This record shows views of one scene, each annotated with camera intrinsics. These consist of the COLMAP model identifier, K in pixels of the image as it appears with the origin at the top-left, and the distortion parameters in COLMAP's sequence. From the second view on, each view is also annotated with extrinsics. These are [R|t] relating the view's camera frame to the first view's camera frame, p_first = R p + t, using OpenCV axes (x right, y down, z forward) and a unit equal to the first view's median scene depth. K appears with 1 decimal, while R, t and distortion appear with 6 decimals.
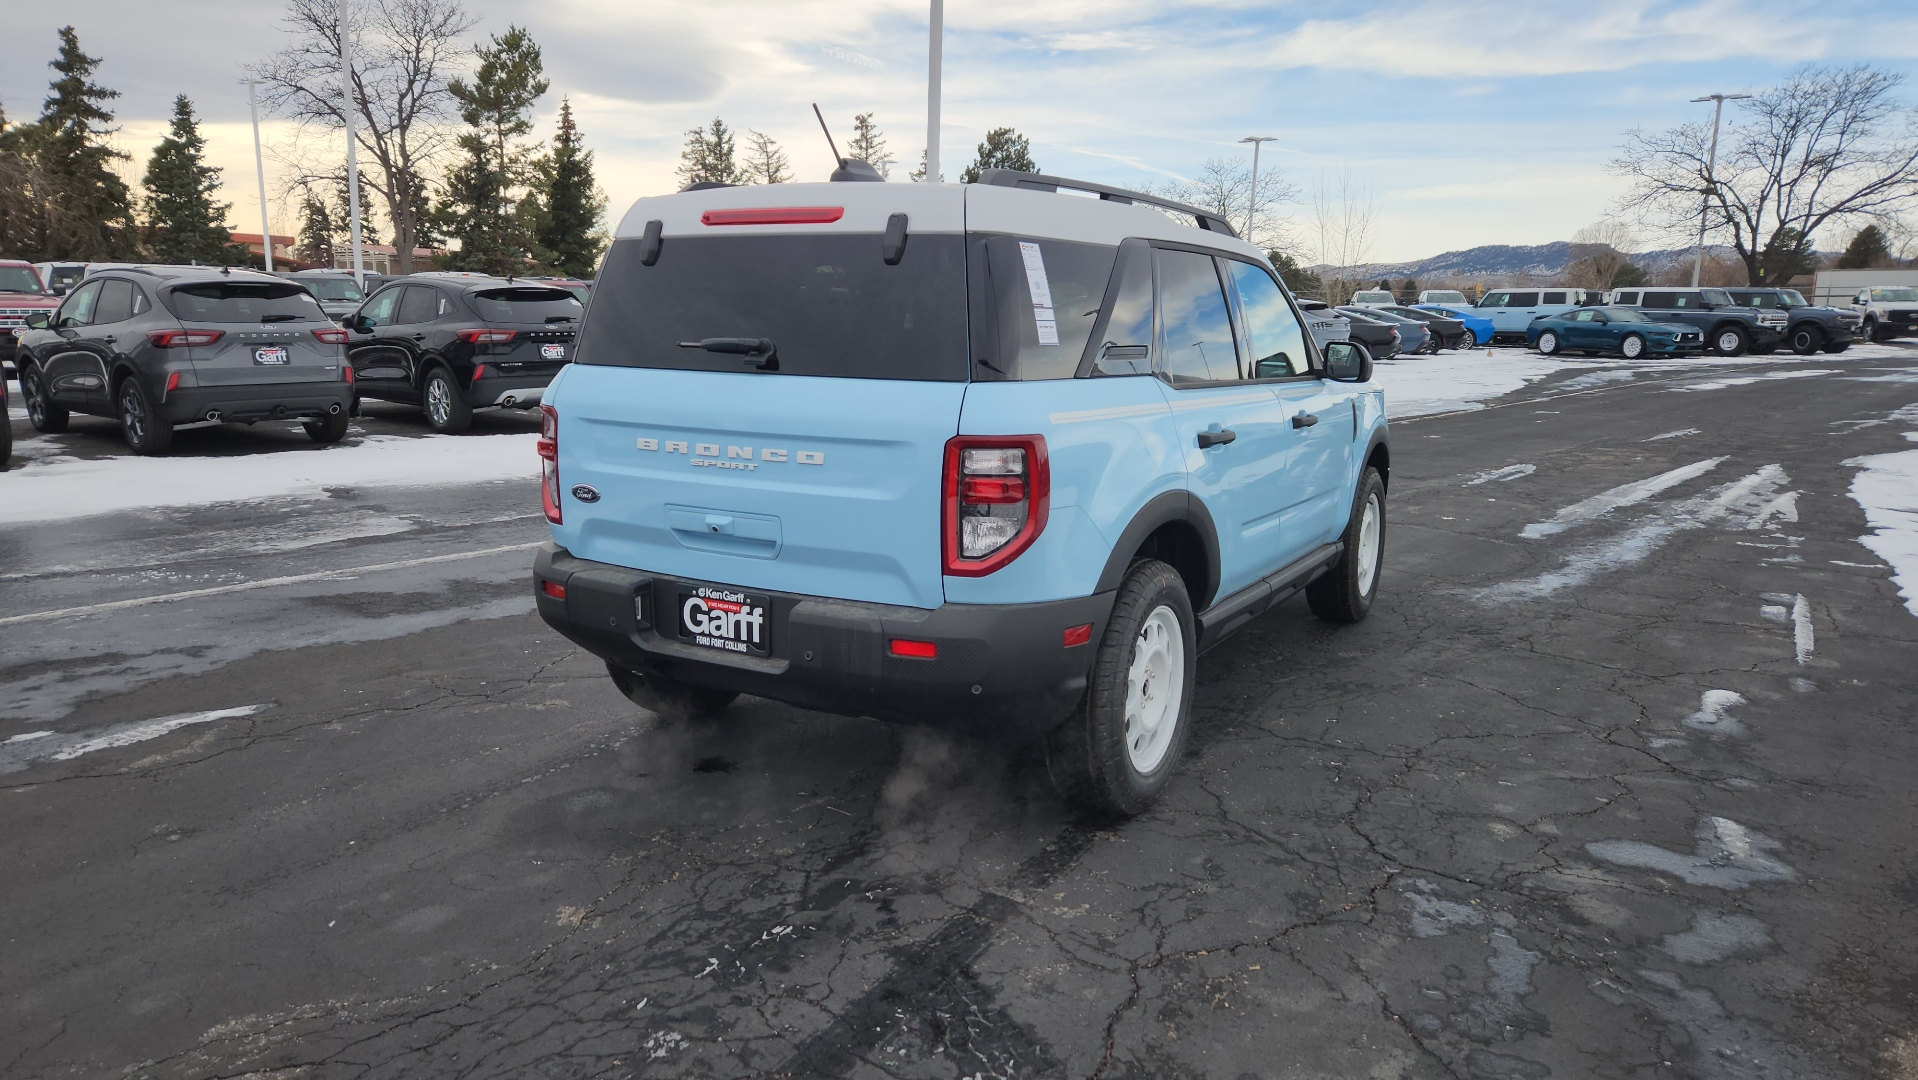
lens RADIAL K [[1291.5, 0, 937.7], [0, 1291.5, 553.6], [0, 0, 1]] dist [0.082022, -0.064010]
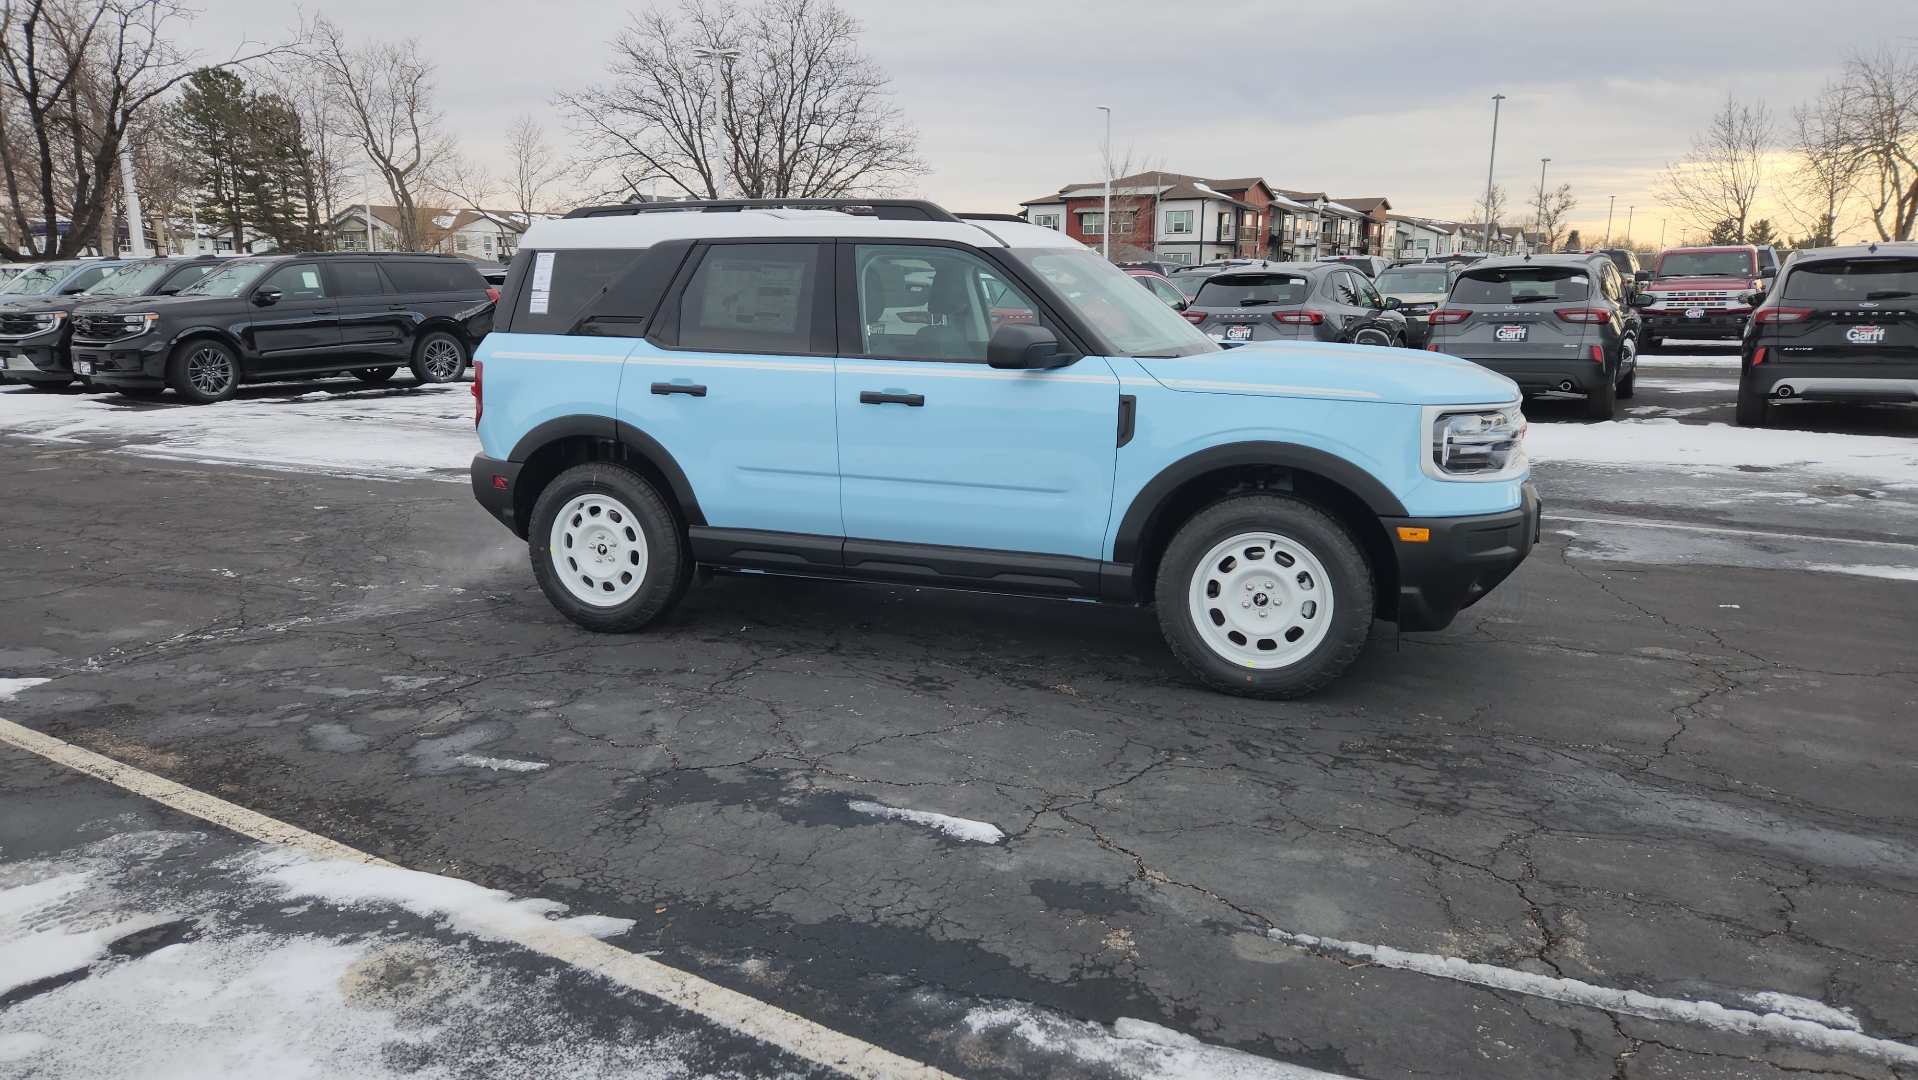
lens RADIAL K [[1305.6, 0, 921.8], [0, 1305.6, 544.2], [0, 0, 1]] dist [0.080878, -0.070180]
pose [[0.142983, 0.178796, -0.973441, 1.044412], [-0.173825, 0.972796, 0.153145, -0.121630], [0.974341, 0.147311, 0.170173, 0.691584]]
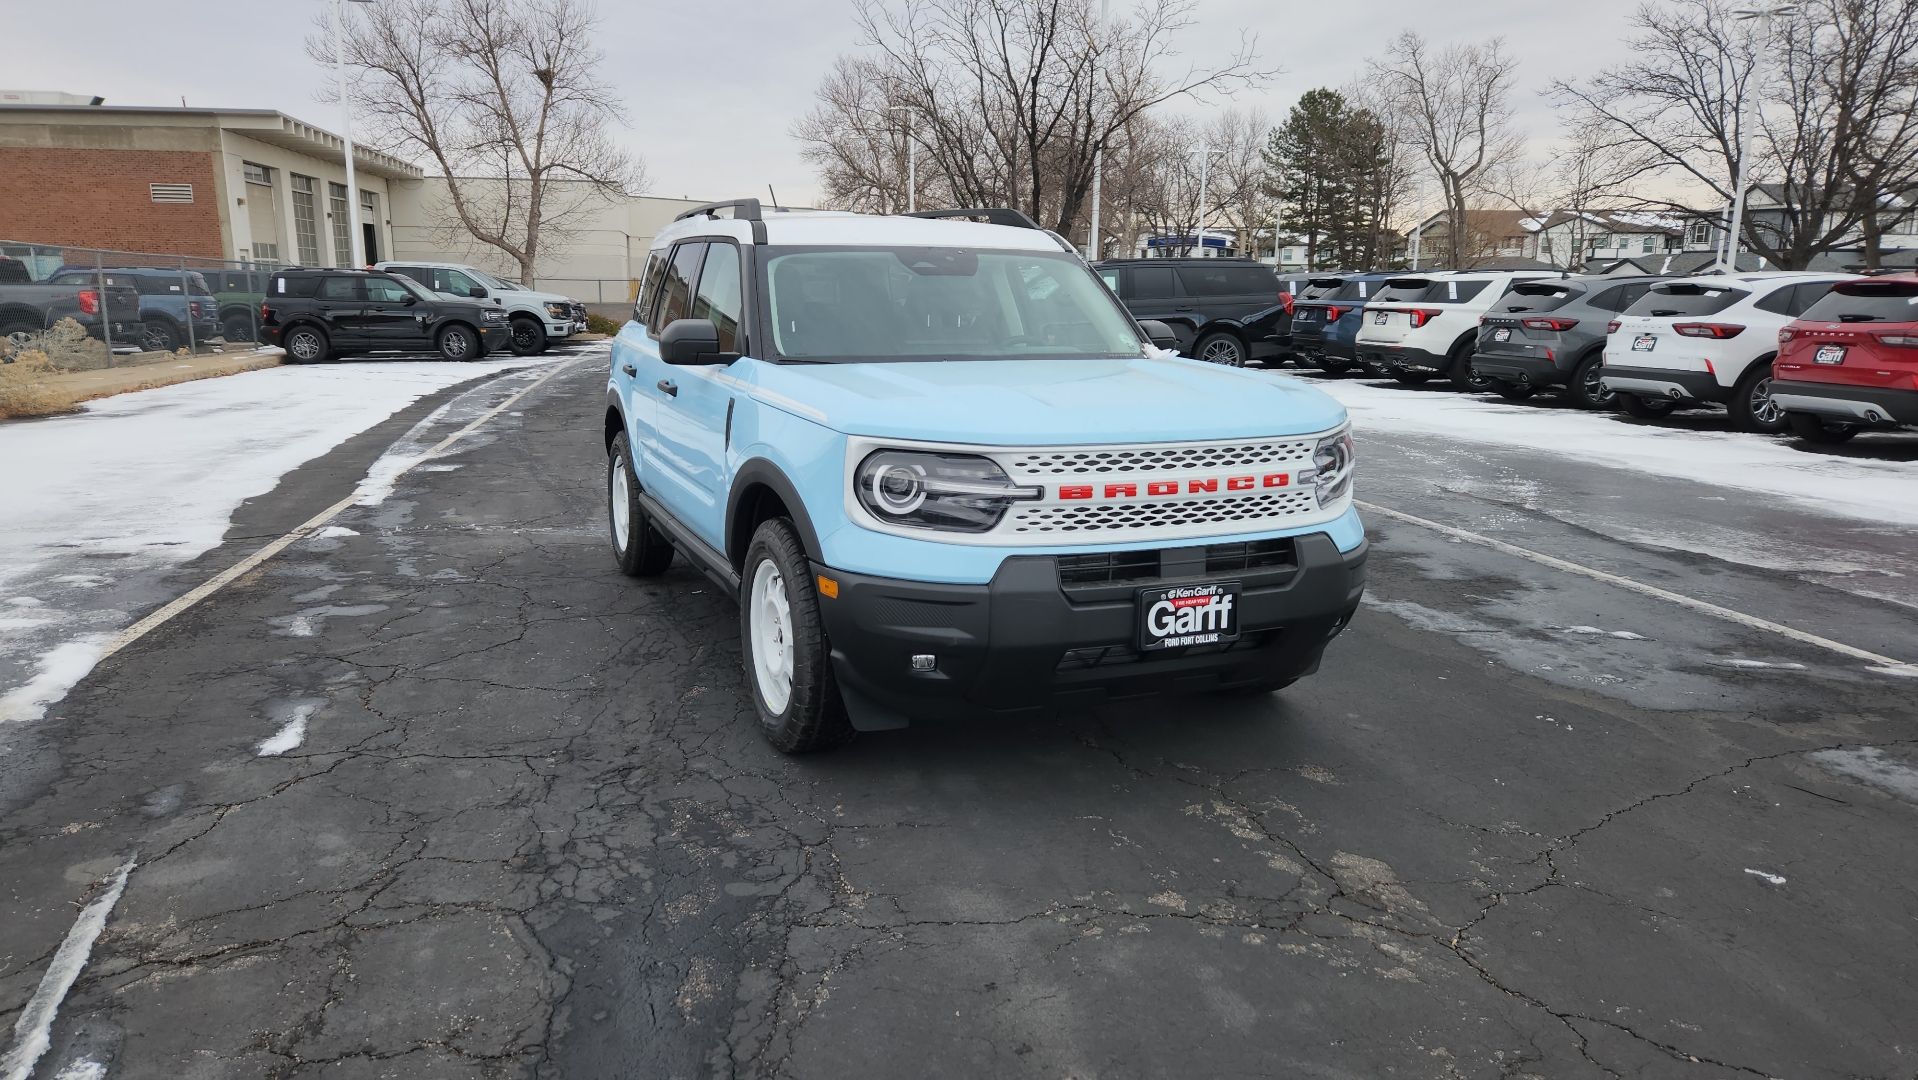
lens RADIAL K [[1301.1, 0, 896.1], [0, 1301.1, 537.8], [0, 0, 1]] dist [0.069271, -0.049409]
pose [[-0.624272, 0.128611, -0.770548, 0.811173], [-0.161227, 0.943910, 0.288167, -0.260790], [0.764389, 0.304128, -0.568521, 1.436122]]
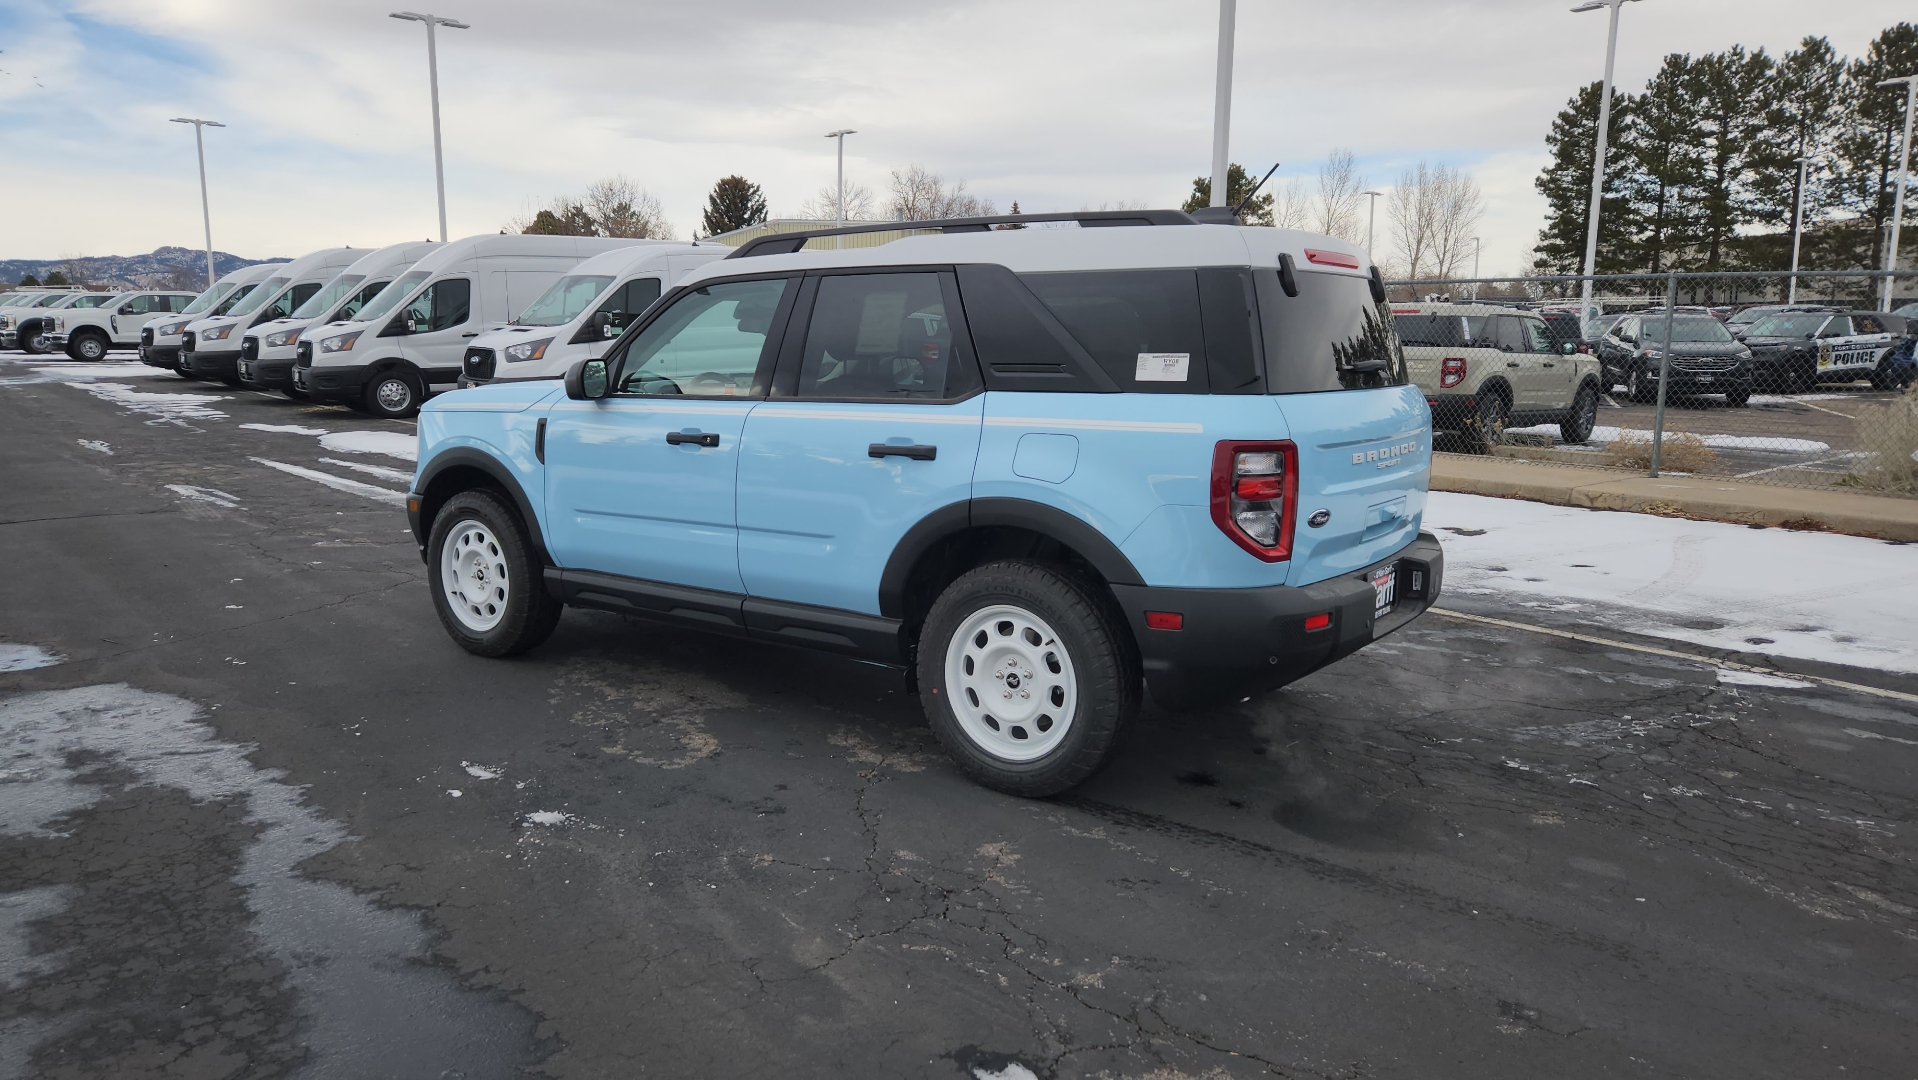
lens RADIAL K [[1252.5, 0, 959.0], [0, 1252.5, 540.0], [0, 0, 1]] dist [0.075132, -0.056555]
pose [[0.098975, -0.169711, 0.980511, -0.778656], [0.174525, 0.973037, 0.150800, -0.139911], [-0.979666, 0.156199, 0.125926, 0.708508]]
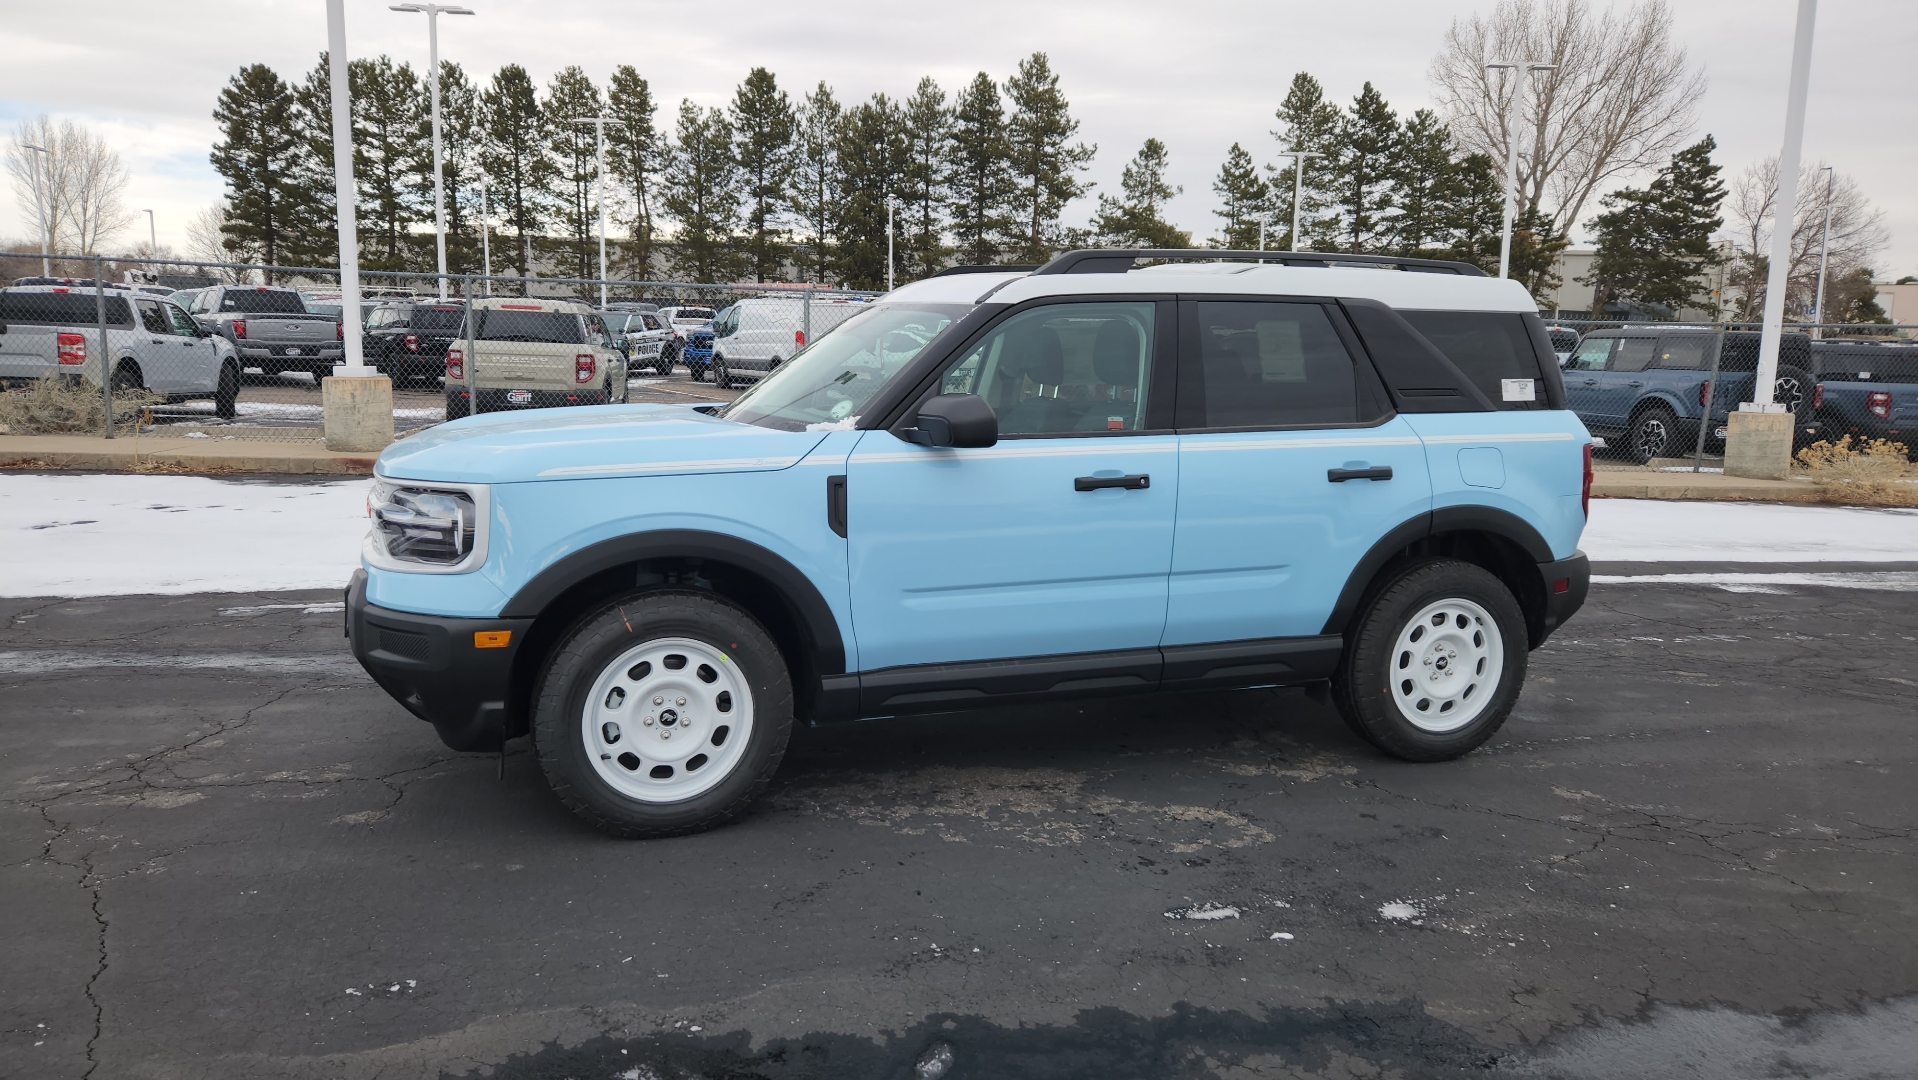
lens RADIAL K [[1237.8, 0, 927.1], [0, 1237.8, 534.0], [0, 0, 1]] dist [0.070328, -0.057981]
pose [[-0.749972, -0.129728, 0.648623, -0.398535], [0.090870, 0.951077, 0.295289, -0.287988], [-0.655198, 0.280399, -0.701493, 1.475332]]
